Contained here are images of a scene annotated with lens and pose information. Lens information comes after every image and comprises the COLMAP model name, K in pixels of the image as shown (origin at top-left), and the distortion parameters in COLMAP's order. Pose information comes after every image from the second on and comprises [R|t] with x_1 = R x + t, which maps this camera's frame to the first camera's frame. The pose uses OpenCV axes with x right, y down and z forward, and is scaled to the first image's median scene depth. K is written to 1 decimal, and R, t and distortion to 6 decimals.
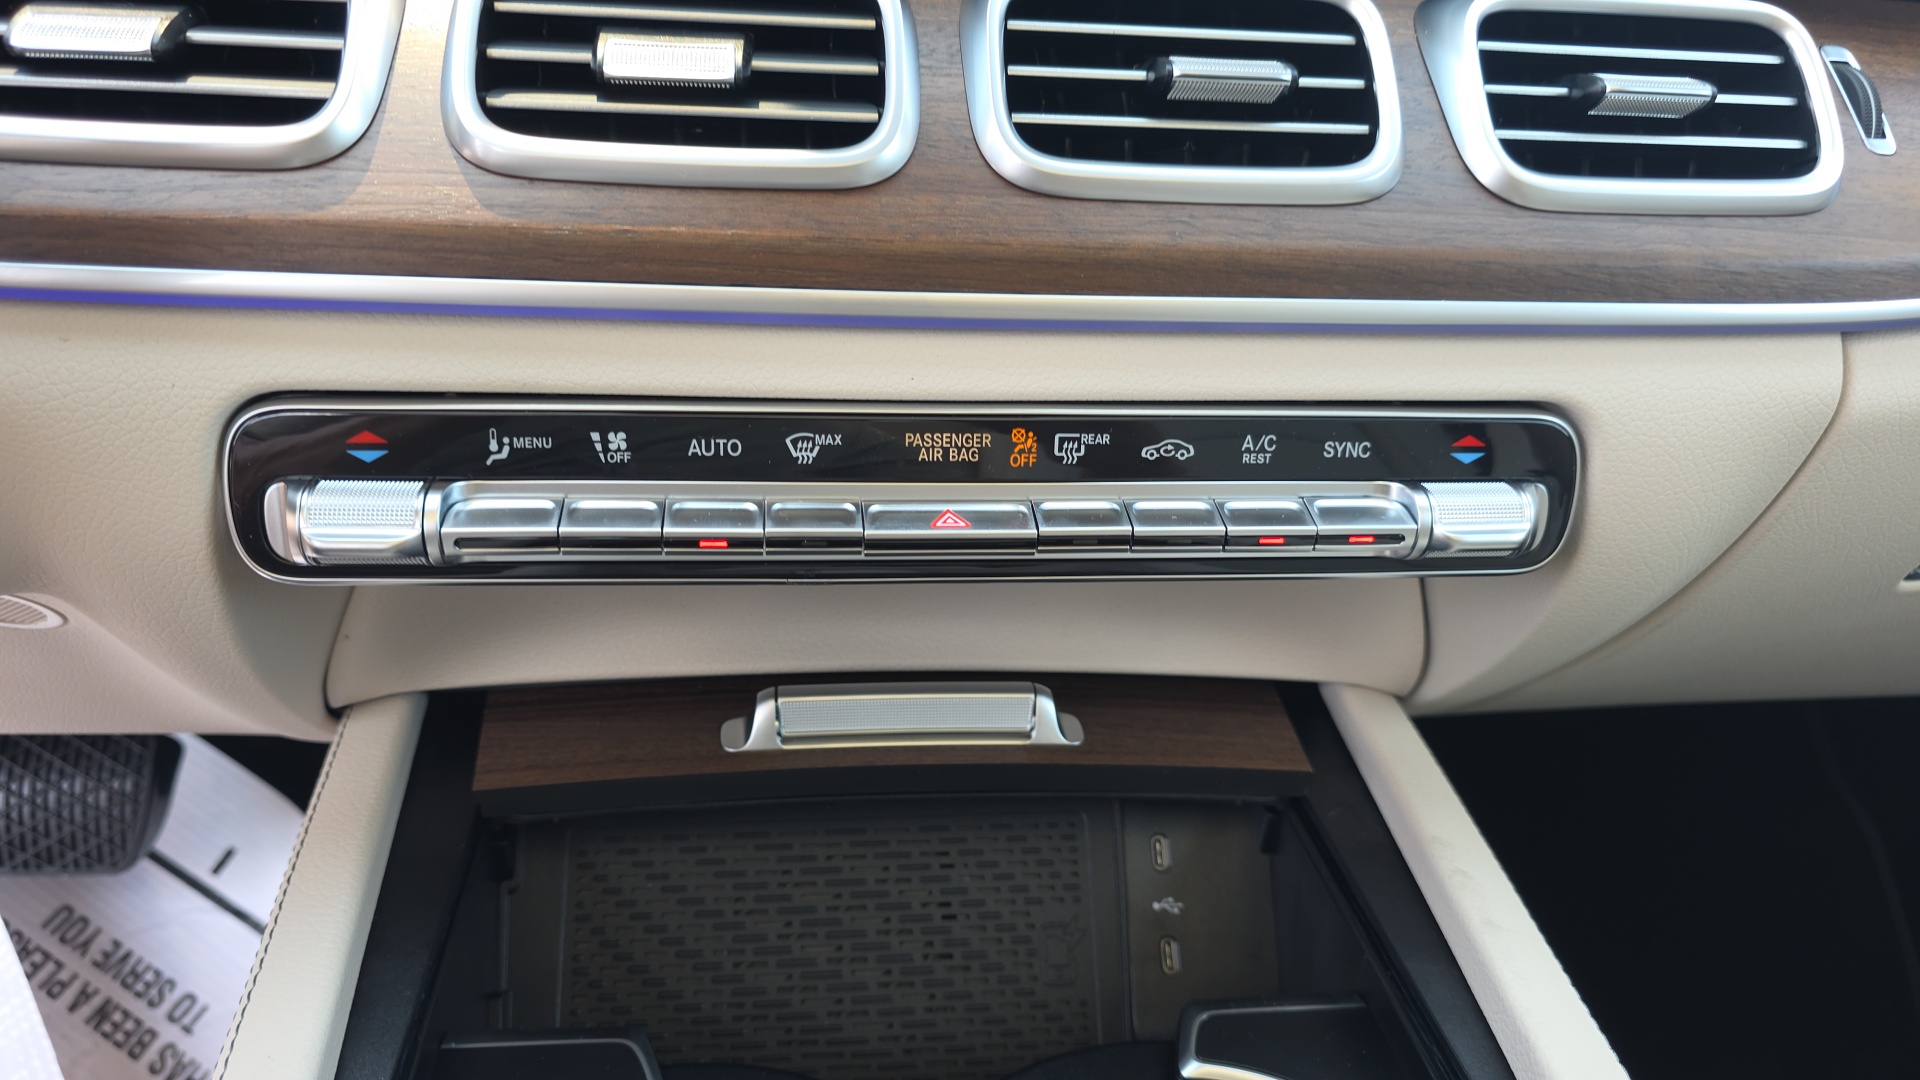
lens RADIAL K [[1360.1, 0, 960.0], [0, 1360.1, 540.0], [0, 0, 1]] dist [0.008757, -0.033235]
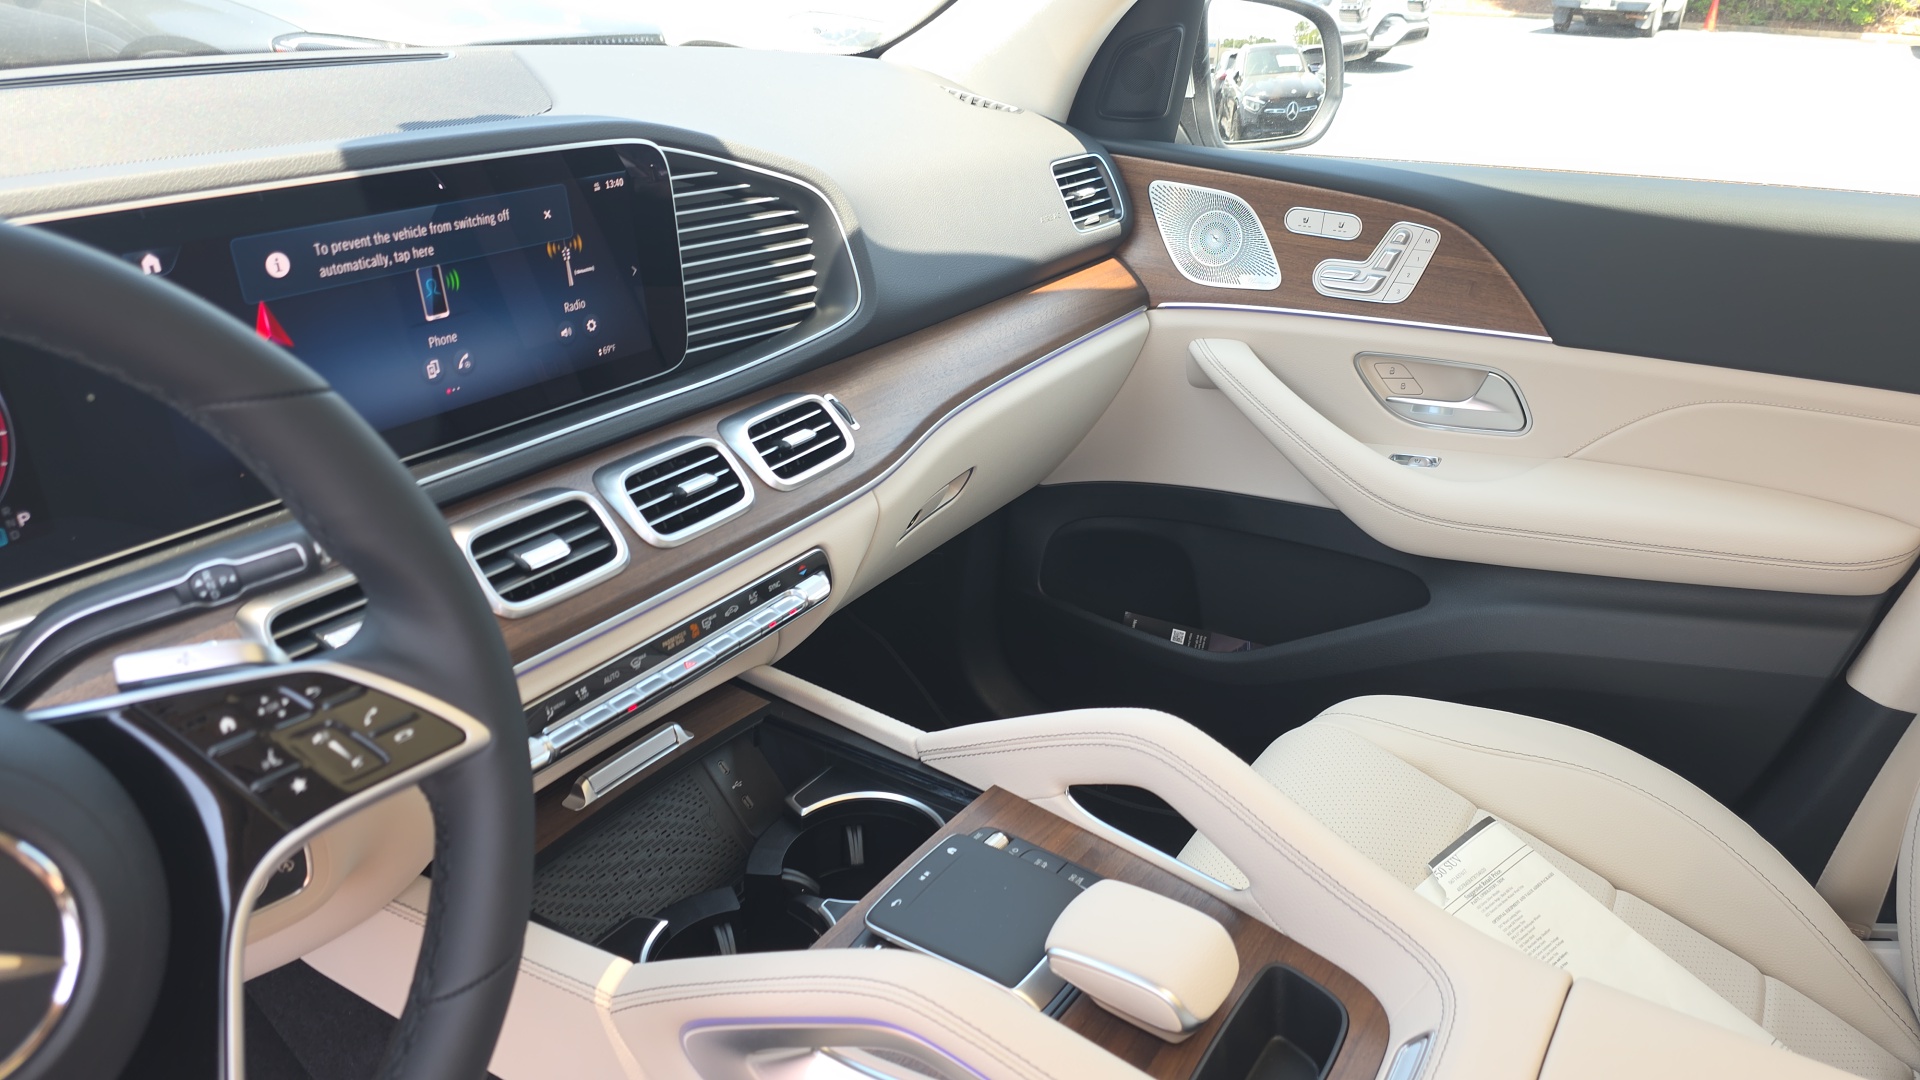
lens RADIAL K [[1295.2, 0, 951.6], [0, 1295.2, 529.7], [0, 0, 1]] dist [0.058521, -0.086001]
pose [[0.648944, -0.360815, 0.669838, -1.312061], [0.374279, 0.917898, 0.131831, -0.407145], [-0.662410, 0.165156, 0.730710, -1.332763]]
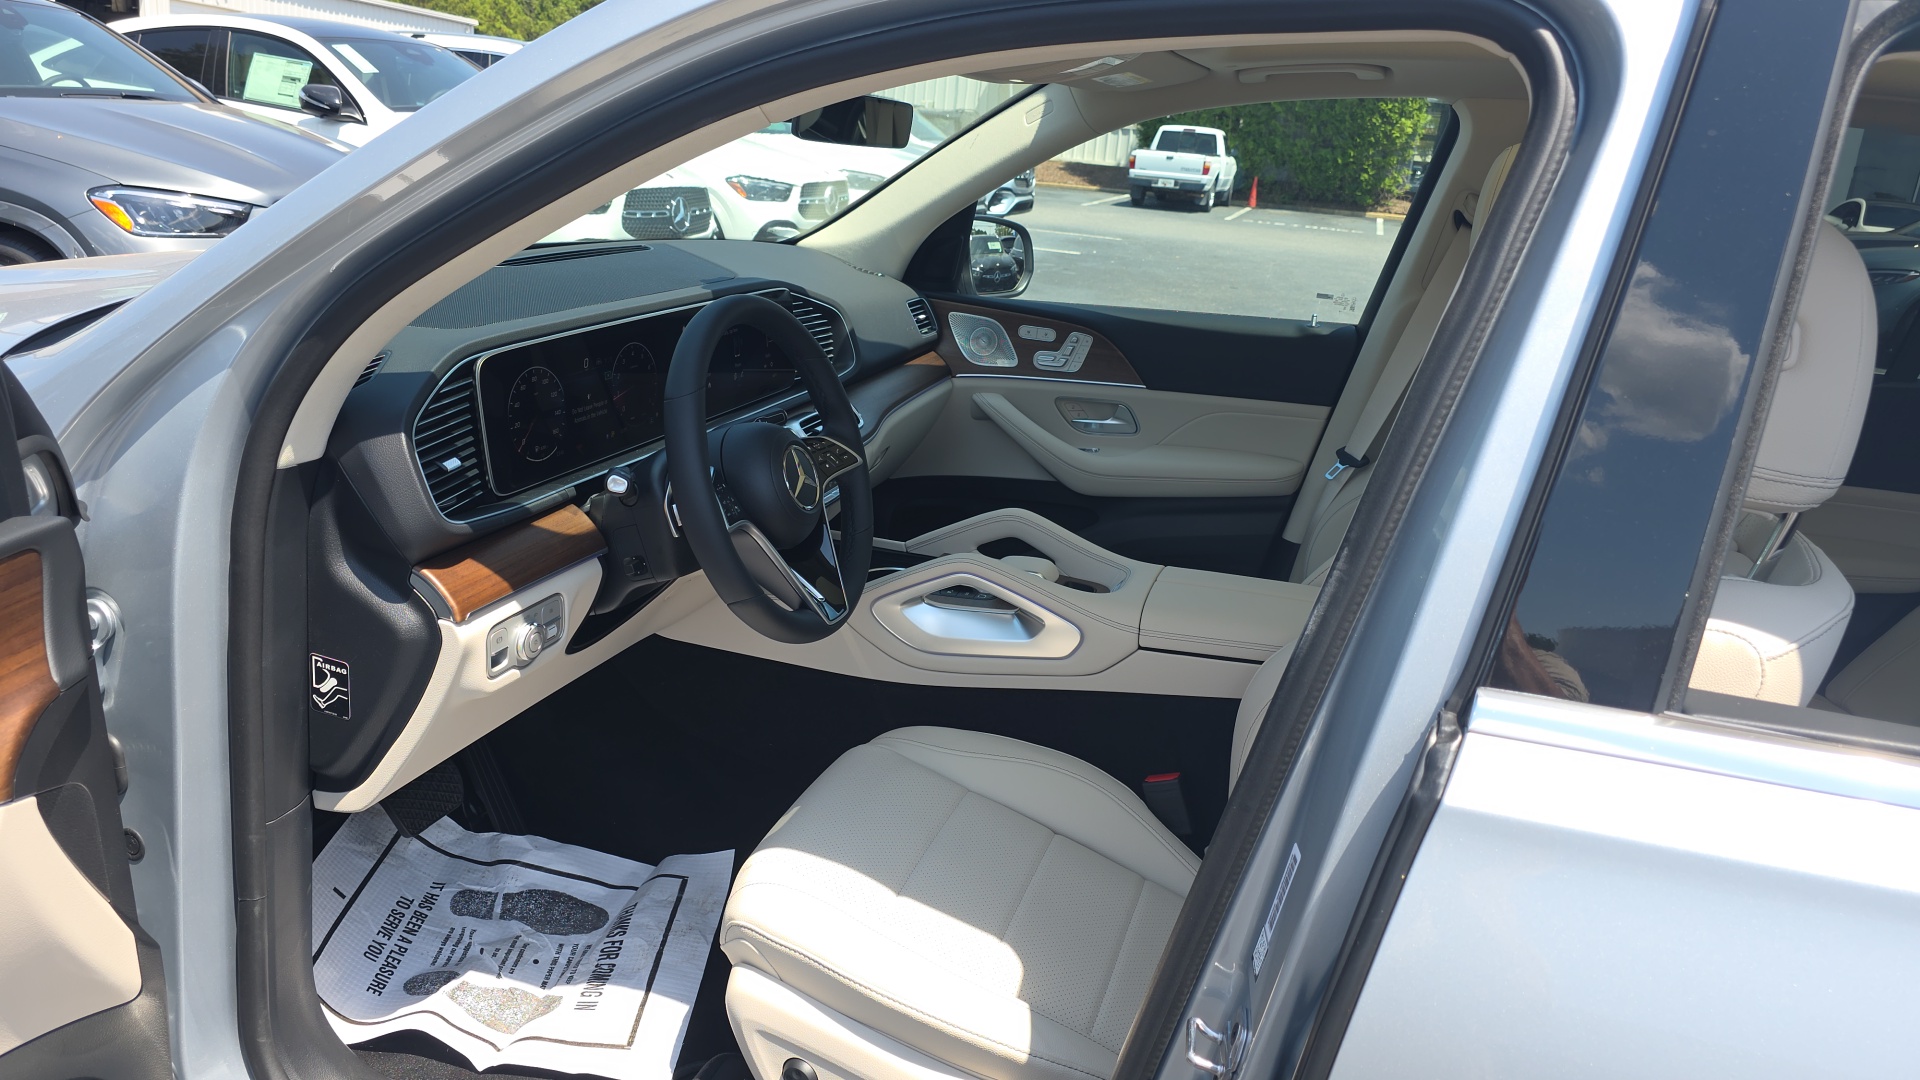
lens RADIAL K [[1275.4, 0, 920.1], [0, 1275.4, 537.7], [0, 0, 1]] dist [0.091974, 0.001948]
pose [[0.445272, -0.309865, 0.840070, -5.126039], [0.383168, 0.913906, 0.134005, -0.504195], [-0.809268, 0.262219, 0.525667, -2.637498]]
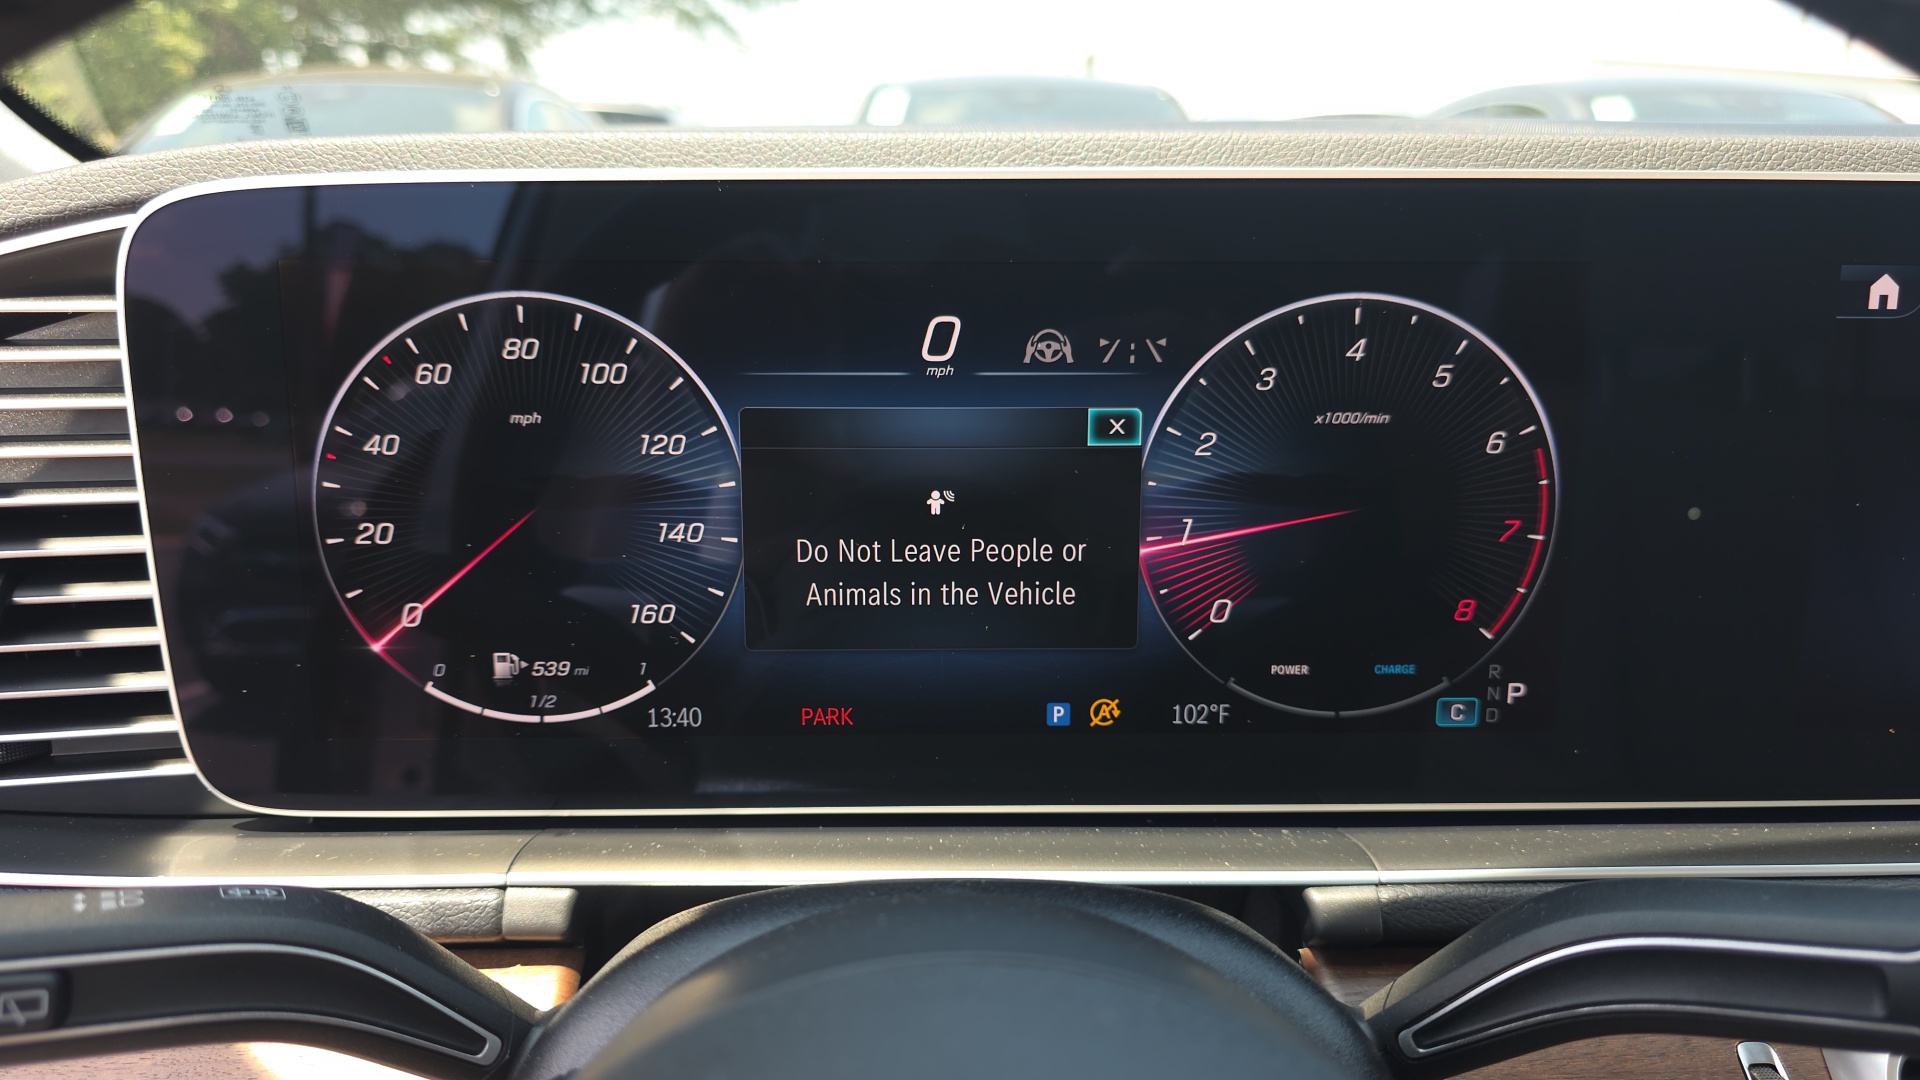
lens RADIAL K [[1395.5, 0, 960.0], [0, 1395.5, 540.0], [0, 0, 1]] dist [0.033395, -0.001237]
pose [[0.994167, -0.032924, -0.102703, -1.233962], [0.008241, 0.972672, -0.232036, -0.537951], [0.107536, 0.229837, 0.967270, -0.215332]]
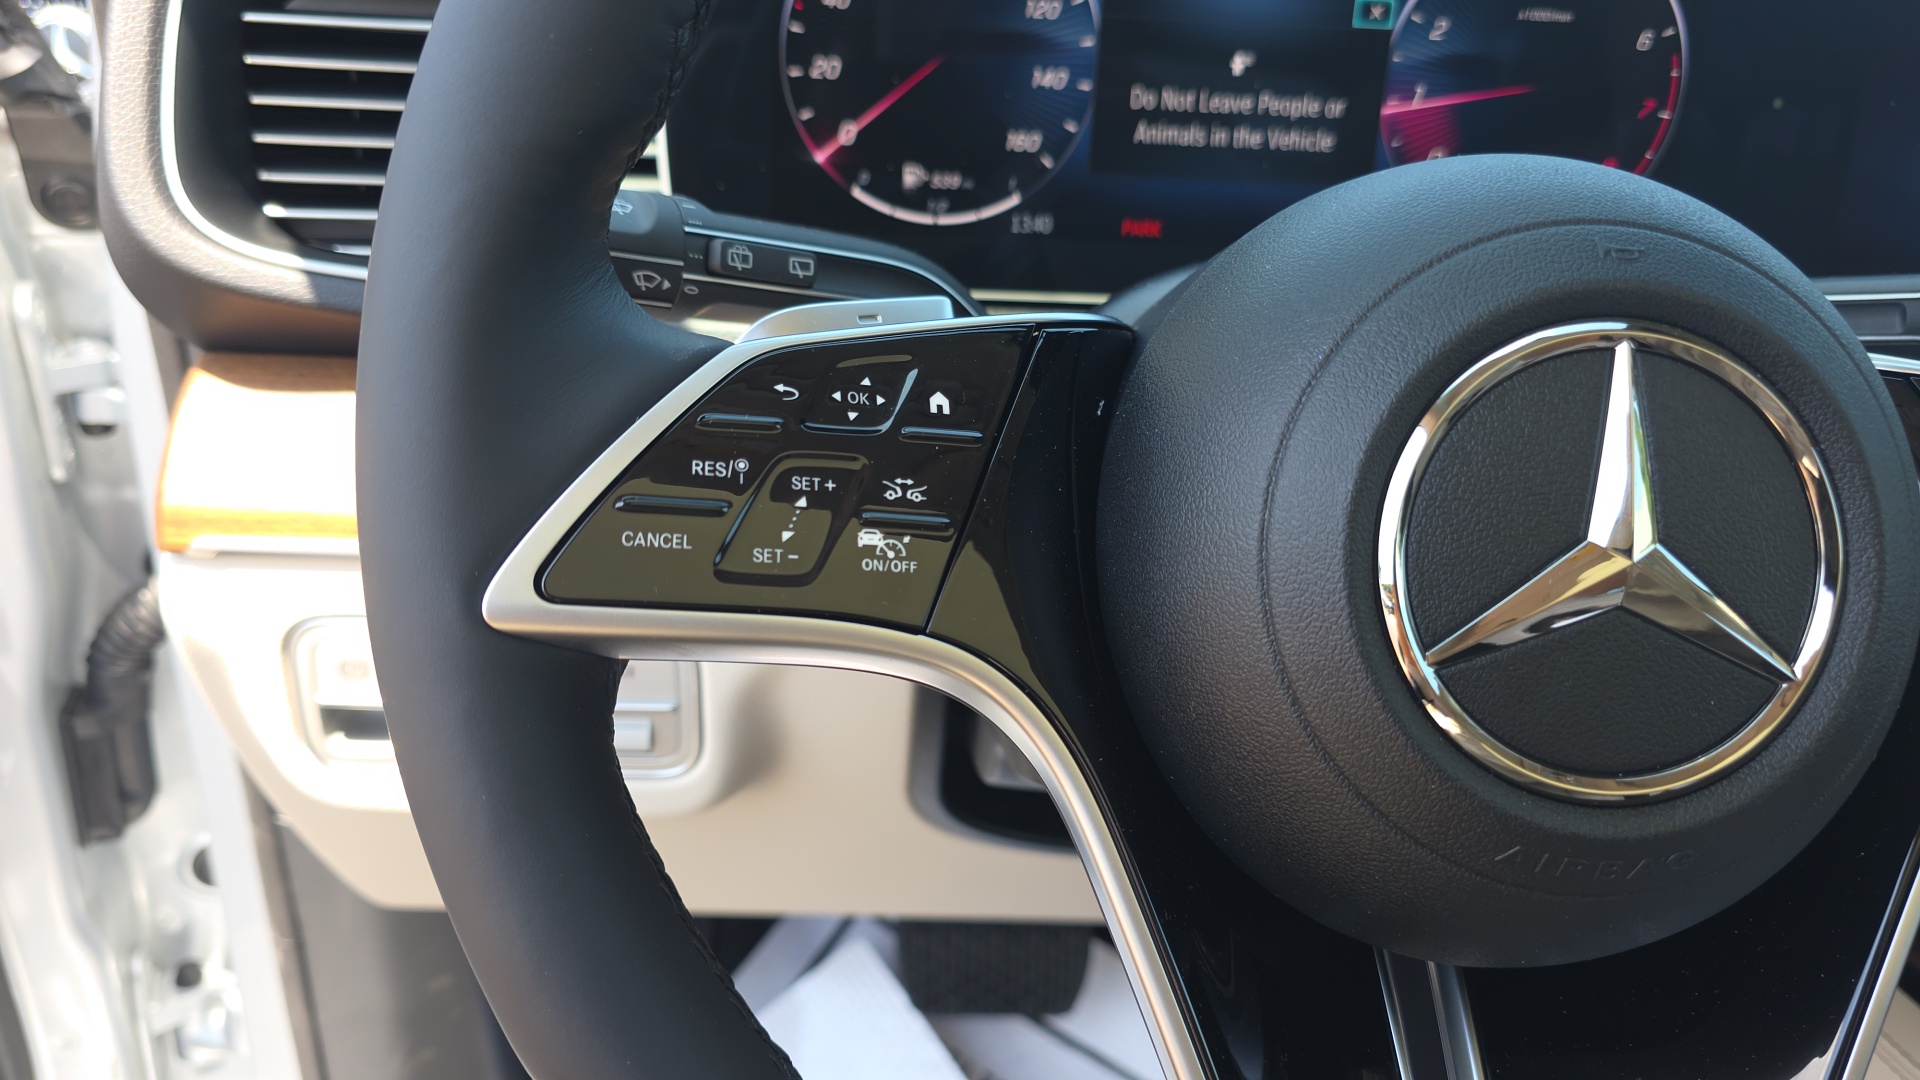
lens RADIAL K [[1360.1, 0, 960.0], [0, 1360.1, 540.0], [0, 0, 1]] dist [0.008757, -0.033235]
pose [[0.997650, 0.016553, -0.066488, -1.560957], [-0.022190, 0.996136, -0.084970, -0.182684], [0.064825, 0.086245, 0.994163, -0.581276]]
